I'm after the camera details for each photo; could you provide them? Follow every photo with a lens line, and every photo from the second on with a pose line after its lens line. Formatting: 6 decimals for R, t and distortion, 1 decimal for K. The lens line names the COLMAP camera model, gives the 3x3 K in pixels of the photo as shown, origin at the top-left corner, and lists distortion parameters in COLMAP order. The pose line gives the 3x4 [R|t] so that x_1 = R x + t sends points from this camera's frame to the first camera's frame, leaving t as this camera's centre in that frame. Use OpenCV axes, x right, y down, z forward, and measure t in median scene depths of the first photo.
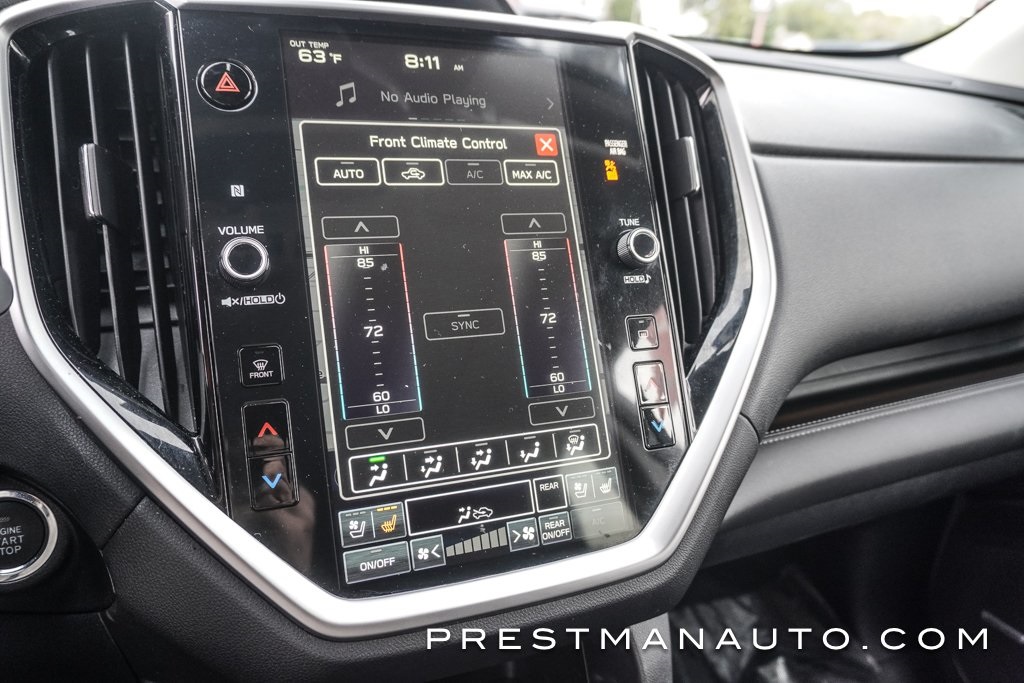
lens RADIAL K [[779.4, 0, 511.1], [0, 779.4, 344.4], [0, 0, 1]] dist [-0.027040, 0.024217]
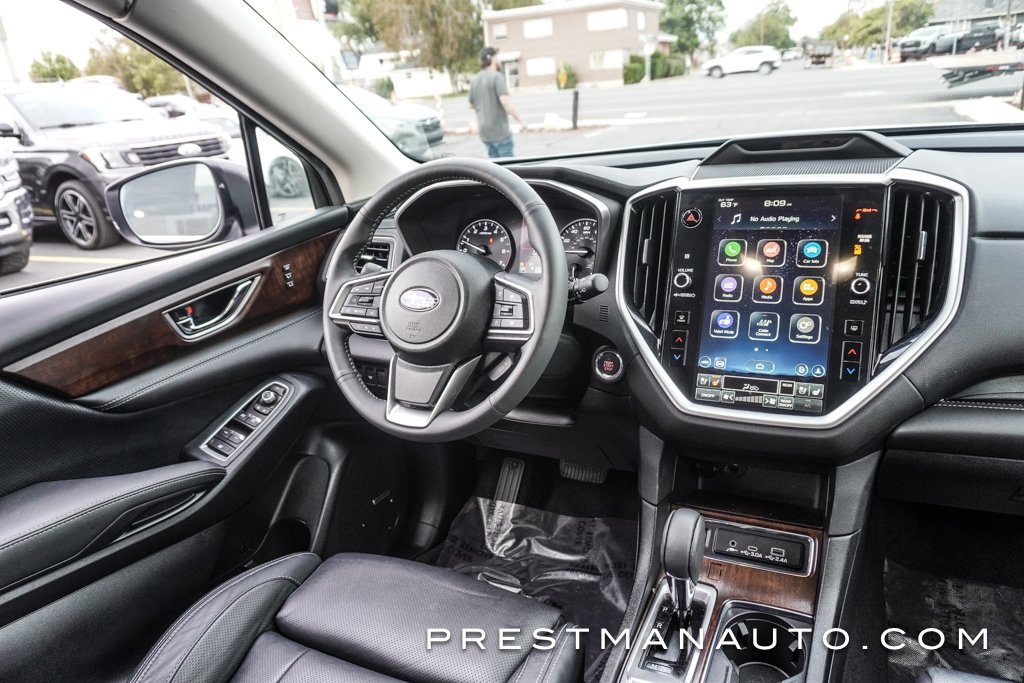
lens RADIAL K [[684.0, 0, 521.4], [0, 684.0, 344.4], [0, 0, 1]] dist [-0.028477, 0.023810]
pose [[0.631553, 0.135044, -0.763482, 1.111766], [-0.140120, 0.988380, 0.058916, 0.053133], [0.762566, 0.069770, 0.643137, -0.954769]]
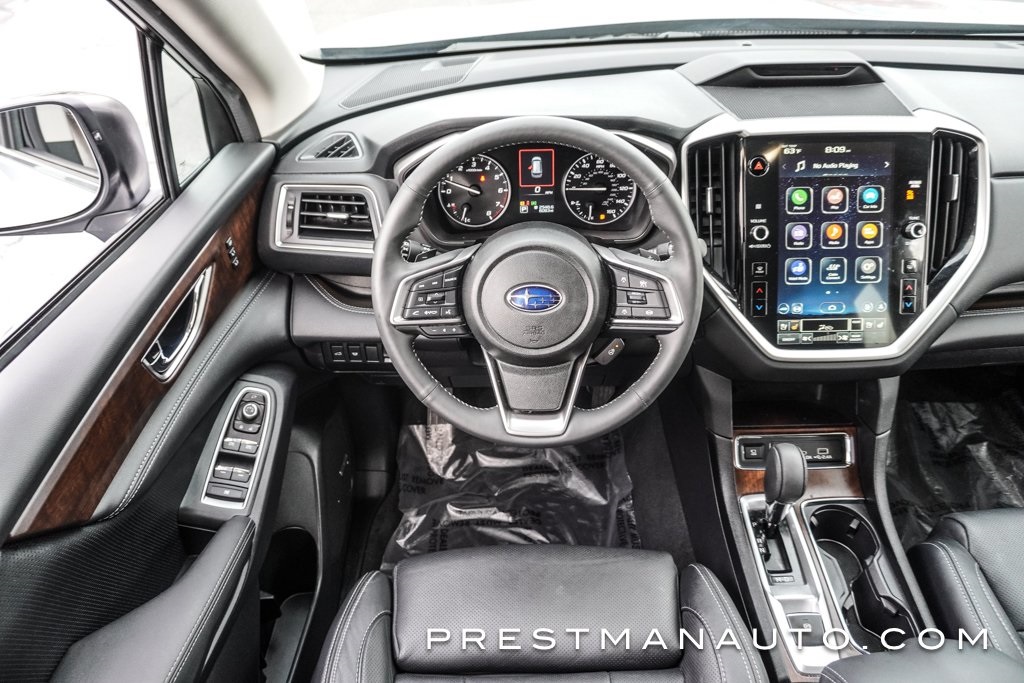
lens RADIAL K [[684.0, 0, 516.4], [0, 684.0, 336.2], [0, 0, 1]] dist [-0.028477, 0.023810]
pose [[0.917520, 0.158090, -0.364918, -0.164152], [-0.058531, 0.961281, 0.269281, -0.332717], [0.393360, -0.225712, 0.891248, -1.558131]]
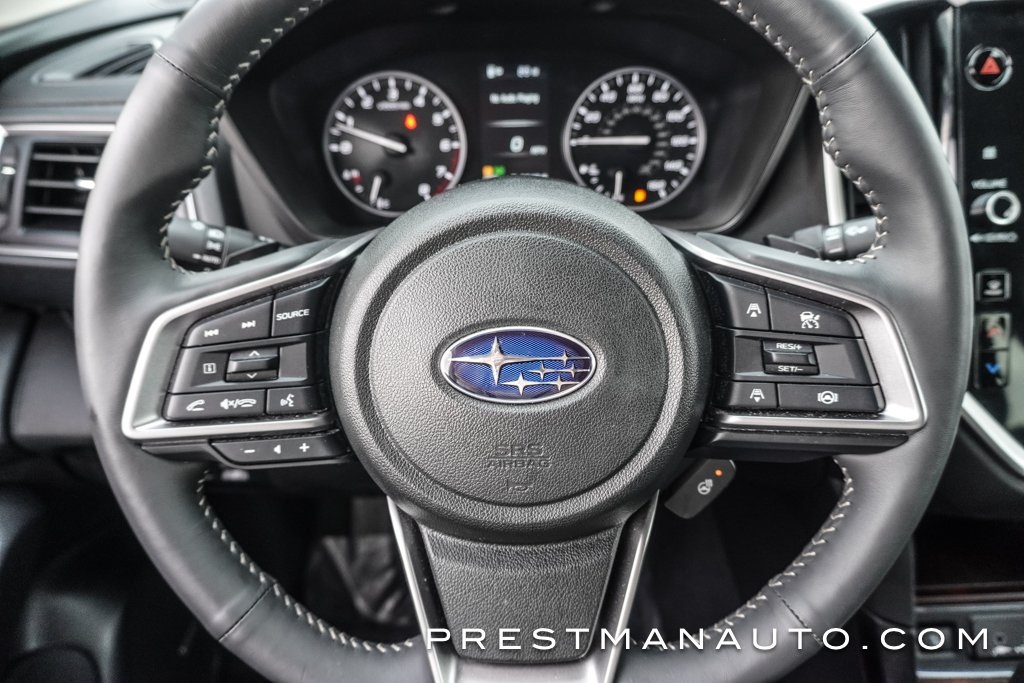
lens RADIAL K [[684.0, 0, 512.6], [0, 684.0, 339.6], [0, 0, 1]] dist [-0.028477, 0.023810]
pose [[0.930335, 0.127652, -0.343777, -0.620348], [-0.053792, 0.974822, 0.216400, -0.085577], [0.362745, -0.182832, 0.913777, -0.392558]]
